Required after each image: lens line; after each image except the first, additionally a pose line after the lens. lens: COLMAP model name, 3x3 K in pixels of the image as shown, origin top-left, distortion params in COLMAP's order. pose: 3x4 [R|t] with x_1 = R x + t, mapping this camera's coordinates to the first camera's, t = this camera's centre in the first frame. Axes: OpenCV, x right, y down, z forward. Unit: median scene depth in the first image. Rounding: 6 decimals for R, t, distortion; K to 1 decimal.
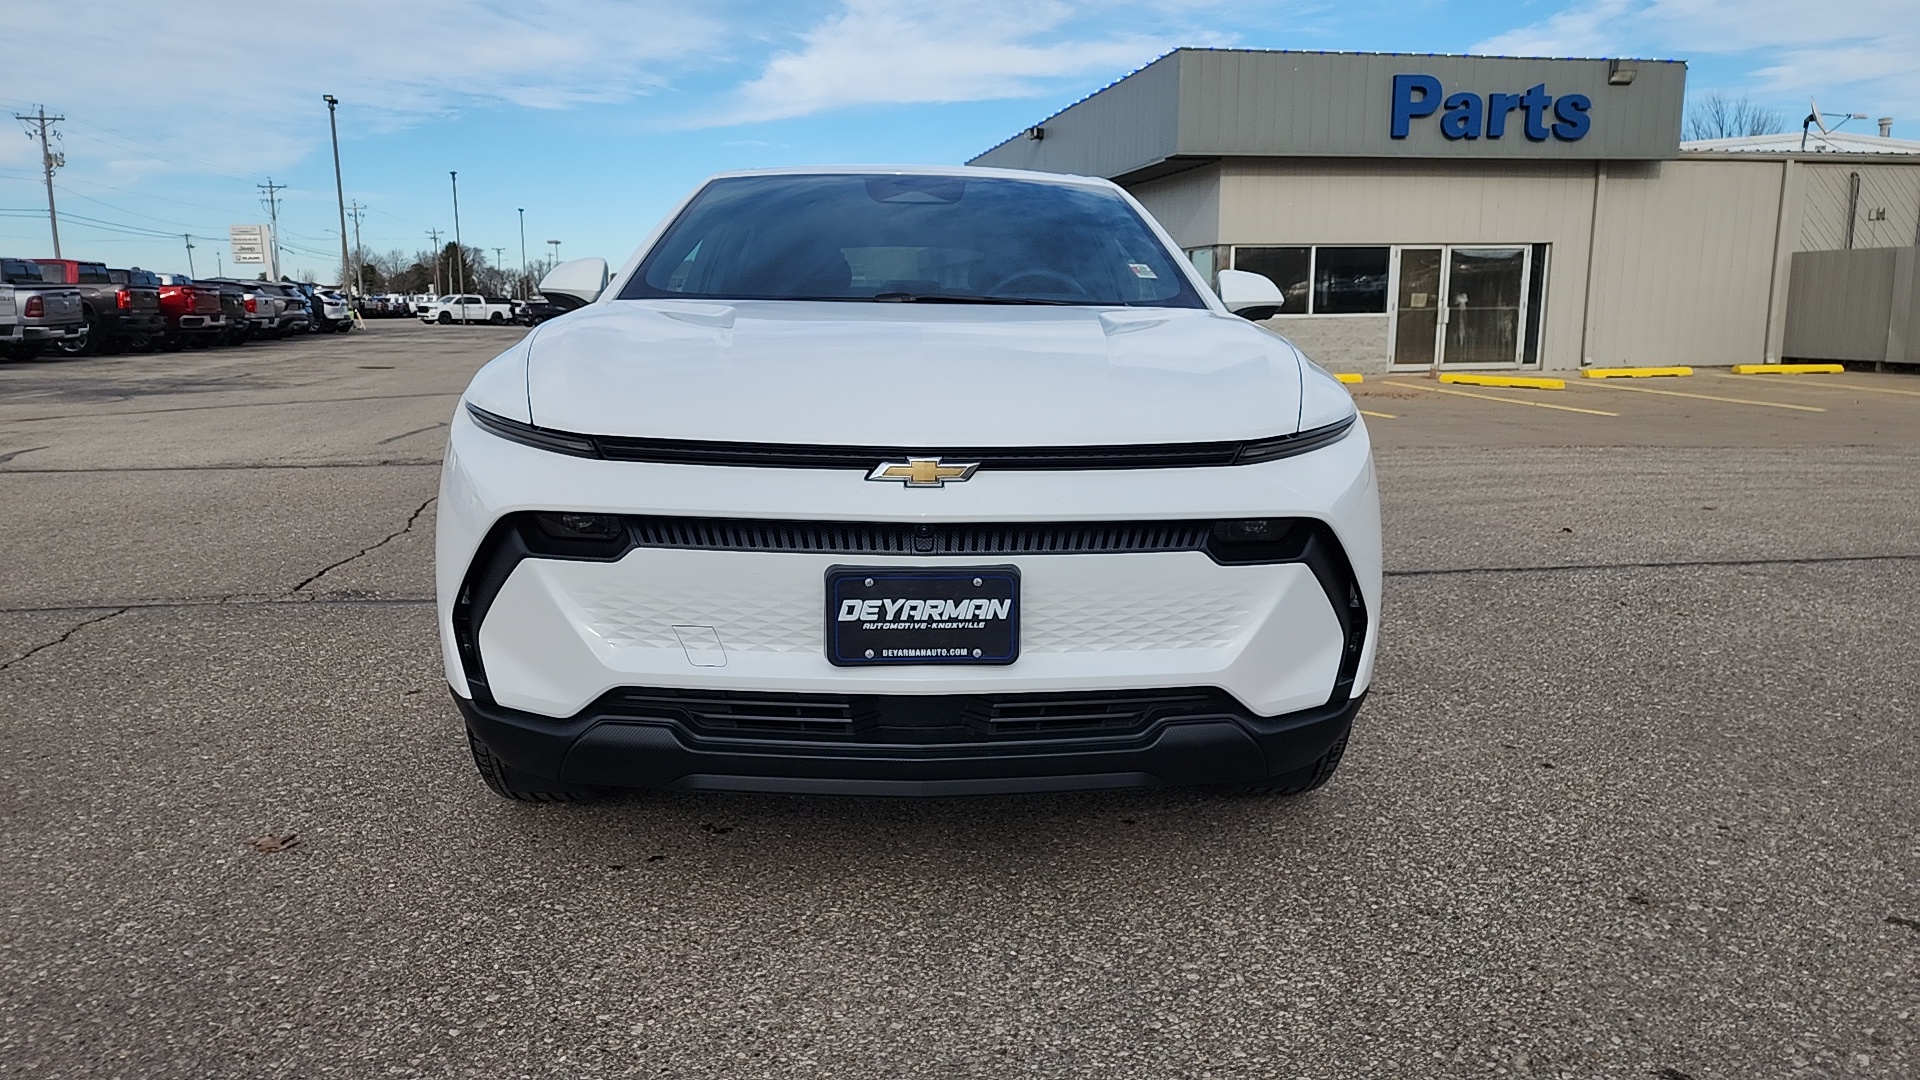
lens RADIAL K [[1278.9, 0, 966.4], [0, 1278.9, 533.9], [0, 0, 1]] dist [0.068504, -0.060098]
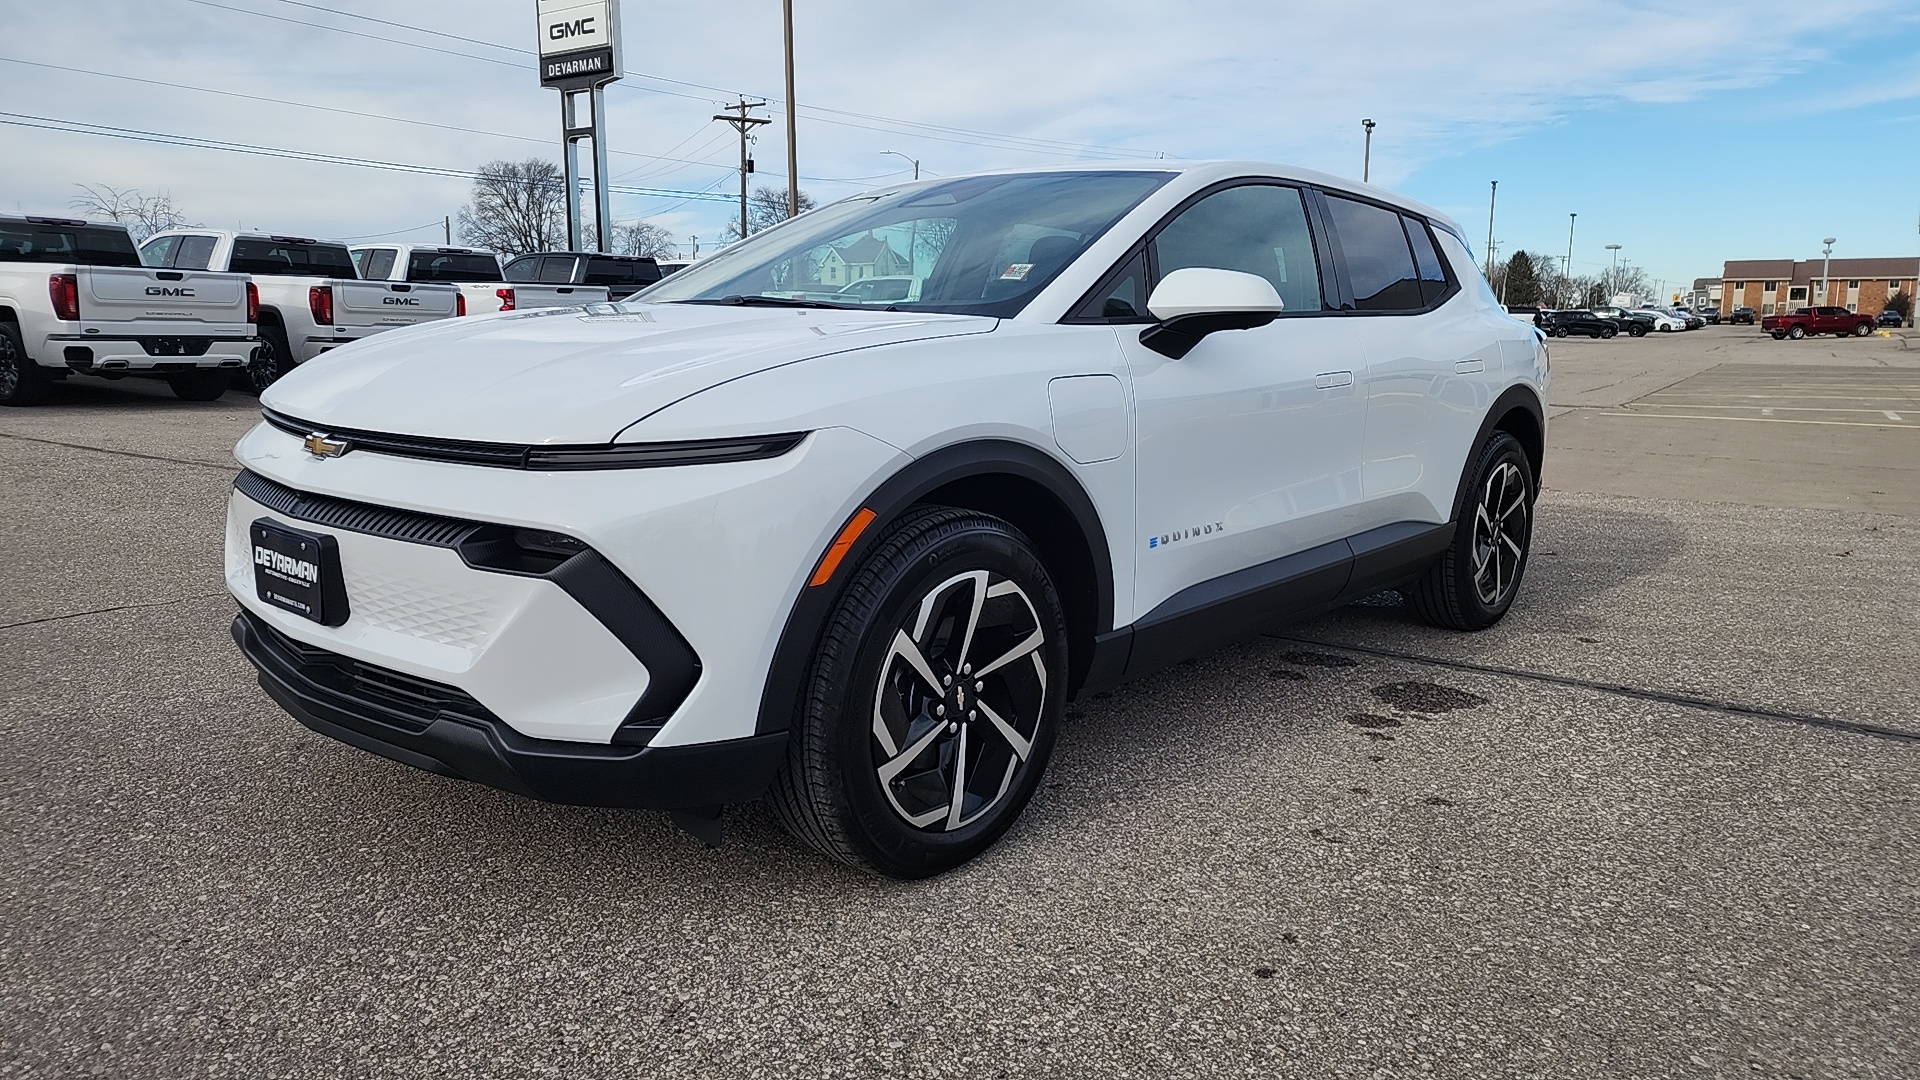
lens RADIAL K [[1278.9, 0, 957.1], [0, 1278.9, 533.3], [0, 0, 1]] dist [0.068504, -0.060098]
pose [[0.707469, 0.123152, -0.695932, 0.801880], [-0.128810, 0.990676, 0.044365, -0.065805], [0.694907, 0.058256, 0.716736, 0.381488]]
